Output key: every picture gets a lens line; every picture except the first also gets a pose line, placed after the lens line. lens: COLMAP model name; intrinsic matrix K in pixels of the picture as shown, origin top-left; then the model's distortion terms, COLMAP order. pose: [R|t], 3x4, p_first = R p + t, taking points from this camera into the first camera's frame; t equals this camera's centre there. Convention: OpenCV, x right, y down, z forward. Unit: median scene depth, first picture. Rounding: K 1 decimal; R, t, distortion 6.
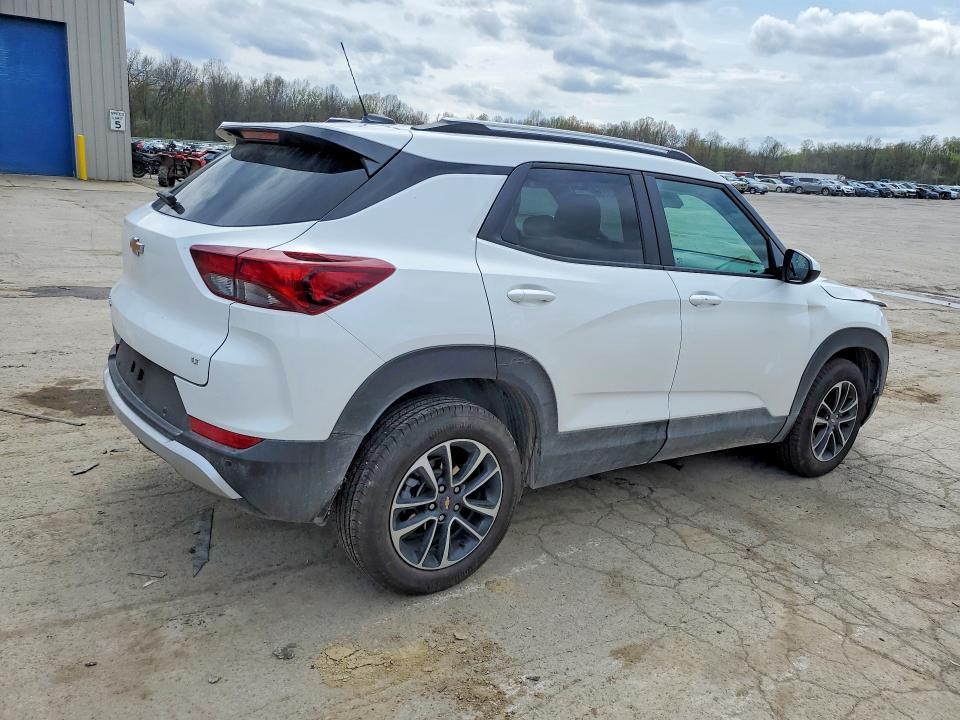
lens RADIAL K [[767.3, 0, 485.1], [0, 767.3, 356.5], [0, 0, 1]] dist [0.002468, -0.000668]
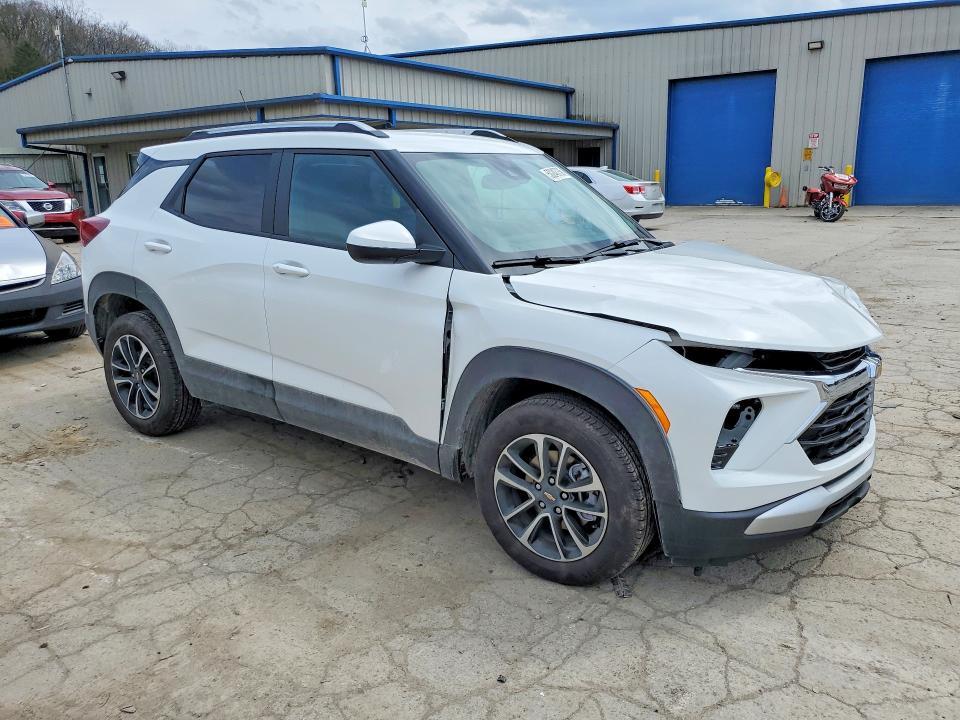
lens RADIAL K [[767.3, 0, 485.1], [0, 767.3, 356.5], [0, 0, 1]] dist [0.002468, -0.000668]
pose [[0.285710, 0.135589, -0.948675, 1.349587], [-0.194468, 0.977547, 0.081148, -0.094774], [0.938377, 0.161302, 0.305663, 0.968006]]
